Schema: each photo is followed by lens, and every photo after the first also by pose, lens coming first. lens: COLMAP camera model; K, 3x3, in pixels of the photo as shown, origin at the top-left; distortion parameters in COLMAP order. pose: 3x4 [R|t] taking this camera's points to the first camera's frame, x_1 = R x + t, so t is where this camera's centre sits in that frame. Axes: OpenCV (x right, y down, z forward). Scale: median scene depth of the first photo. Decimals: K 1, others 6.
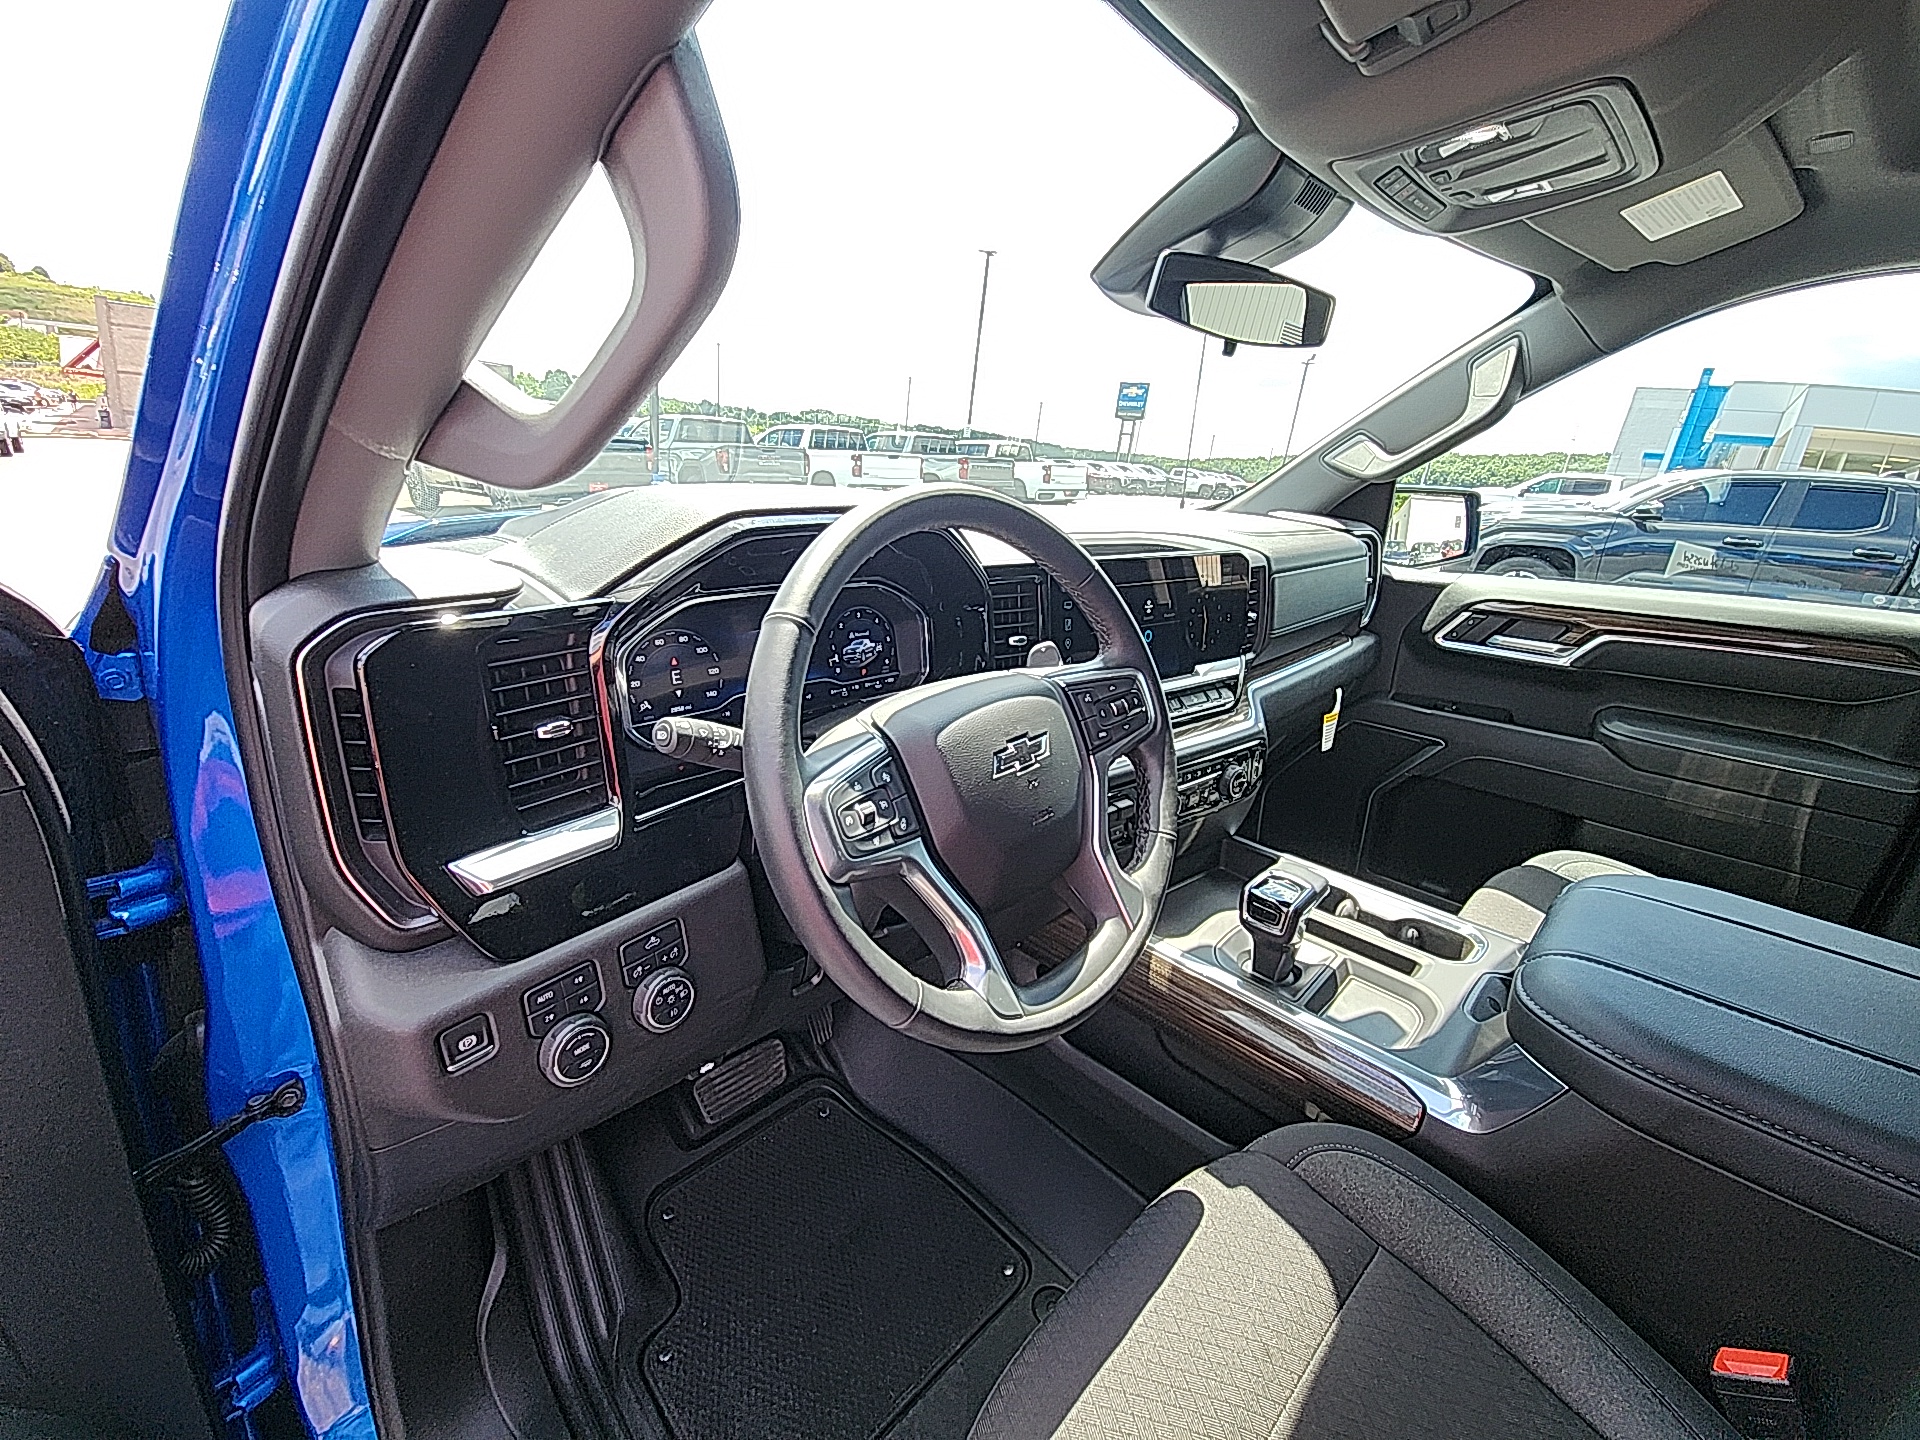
lens RADIAL K [[783.0, 0, 952.5], [0, 783.0, 705.0], [0, 0, 1]] dist [0.001281, -0.000820]
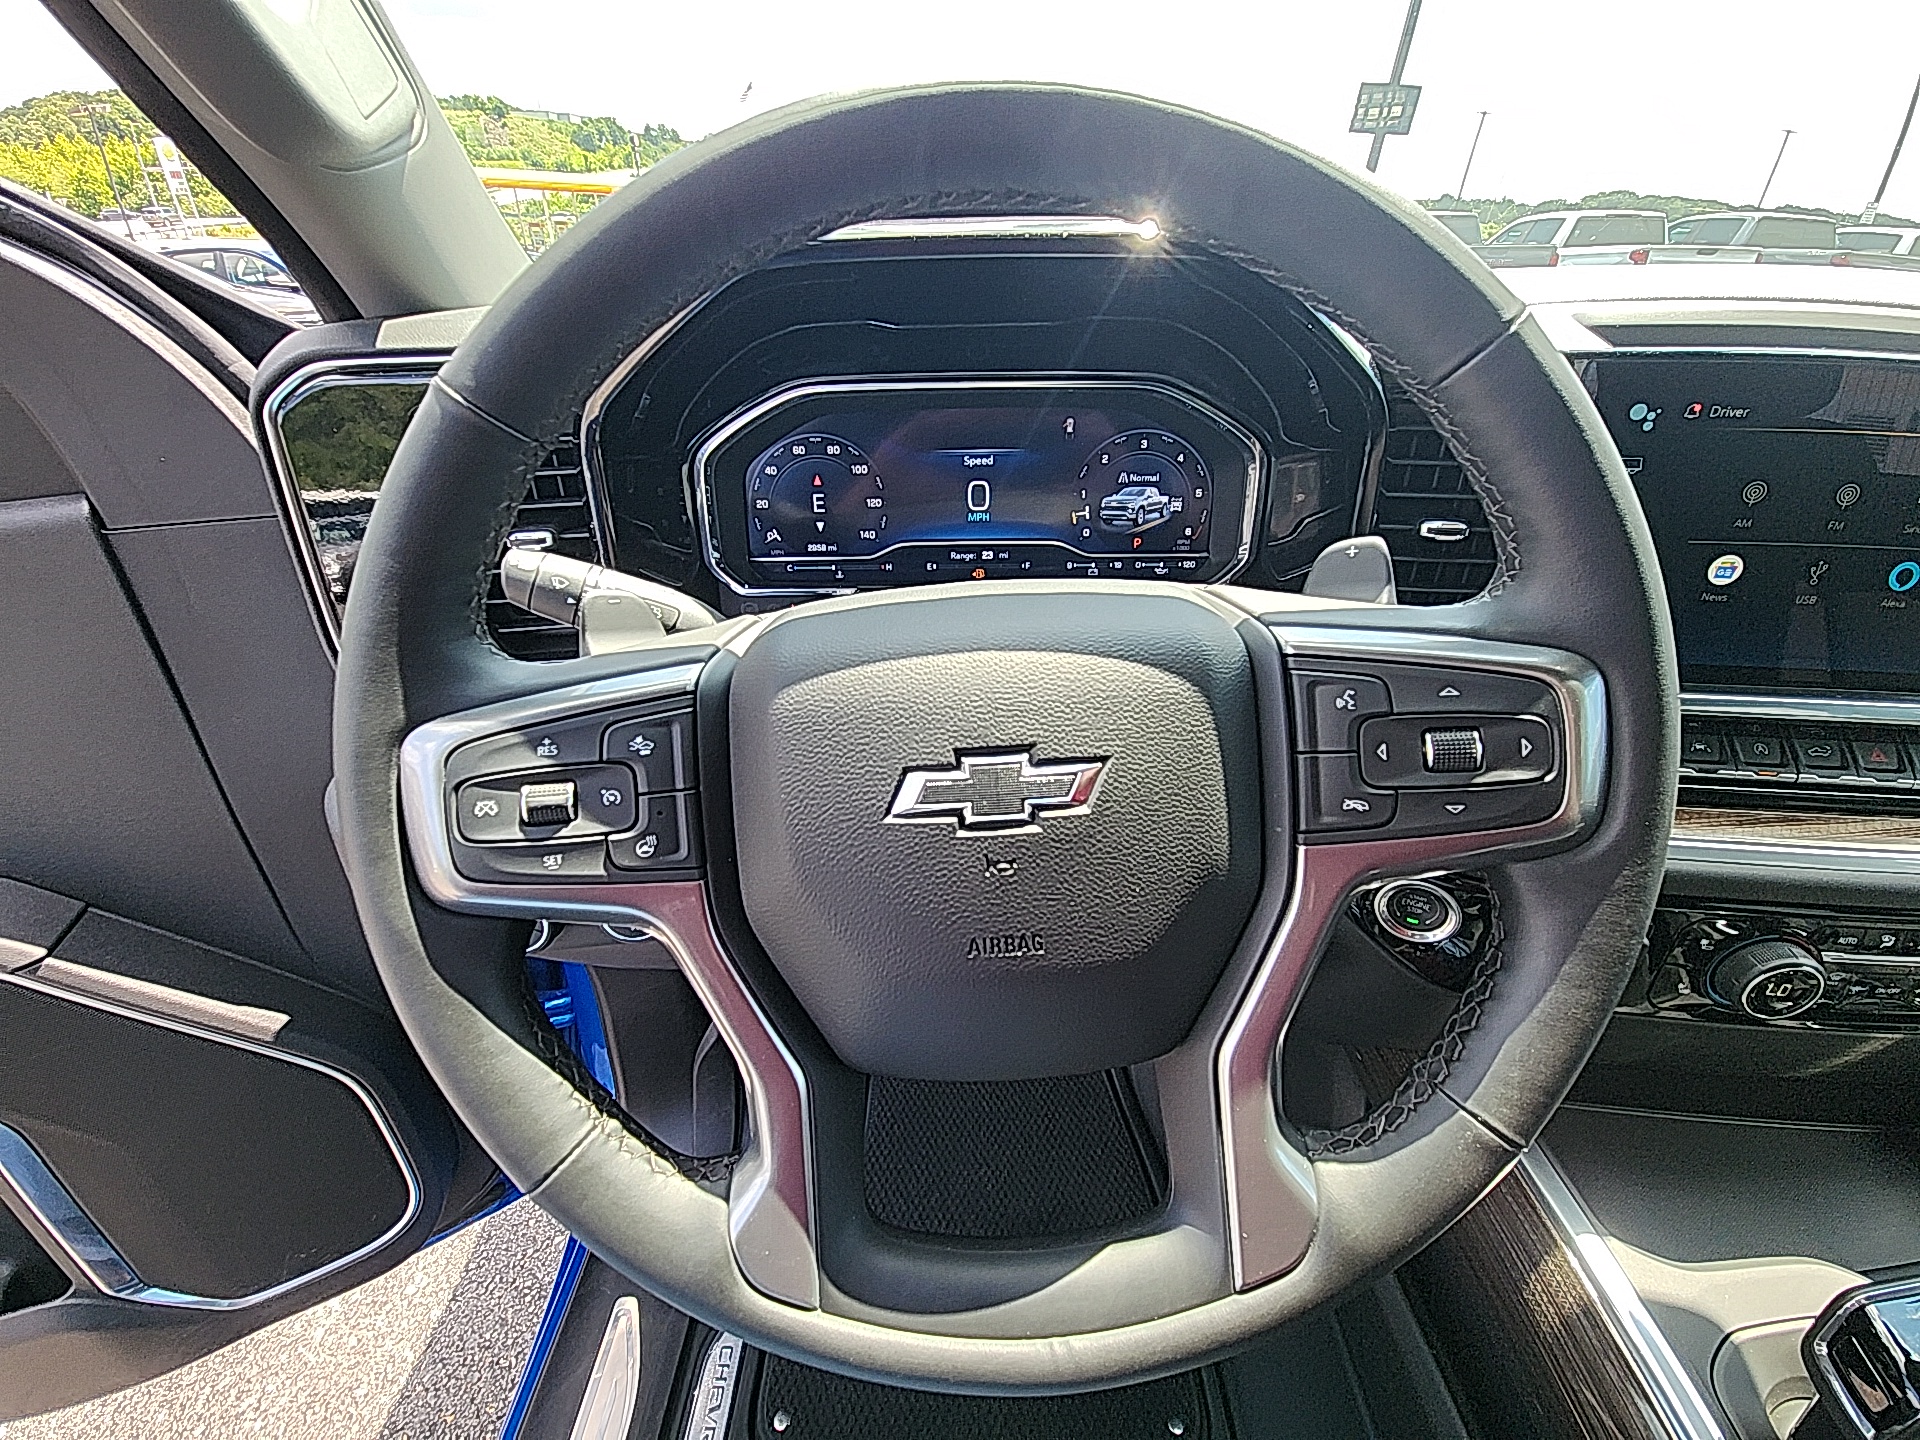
lens RADIAL K [[784.5, 0, 949.1], [0, 784.5, 708.1], [0, 0, 1]] dist [0.016205, -0.009545]
pose [[0.713064, 0.299757, -0.633787, 0.206338], [-0.170966, 0.951045, 0.257456, -0.051903], [0.679934, -0.075226, 0.729404, 0.443890]]
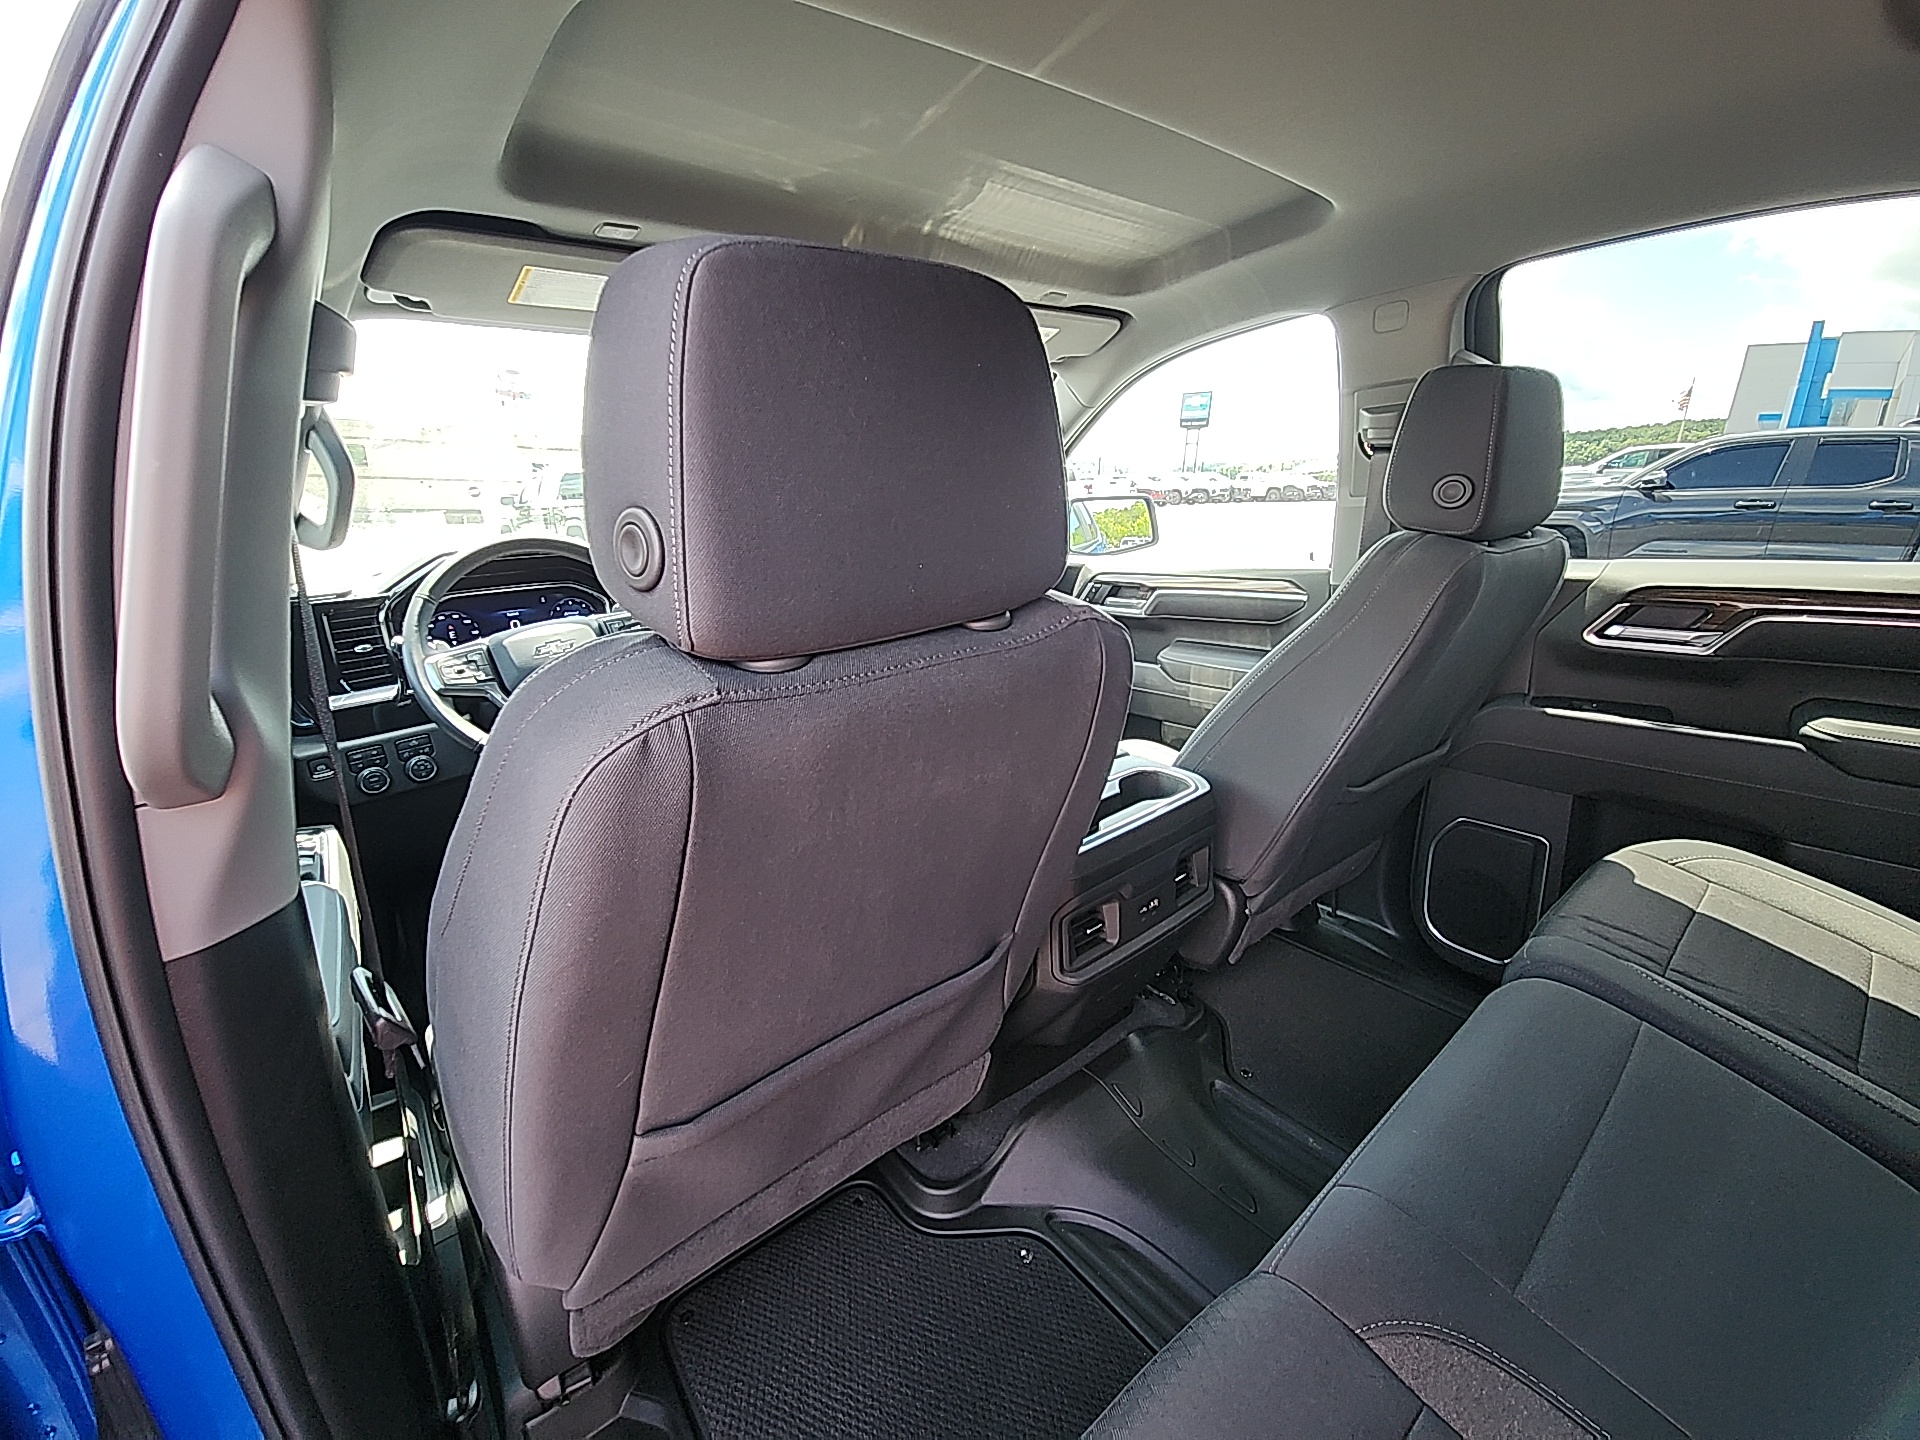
lens RADIAL K [[790.9, 0, 957.9], [0, 790.9, 698.6], [0, 0, 1]] dist [-0.001666, -0.000722]
pose [[0.993279, -0.059001, -0.099577, 0.924396], [0.054732, 0.997484, -0.045066, 0.234694], [0.101985, 0.039313, 0.994009, -0.716183]]
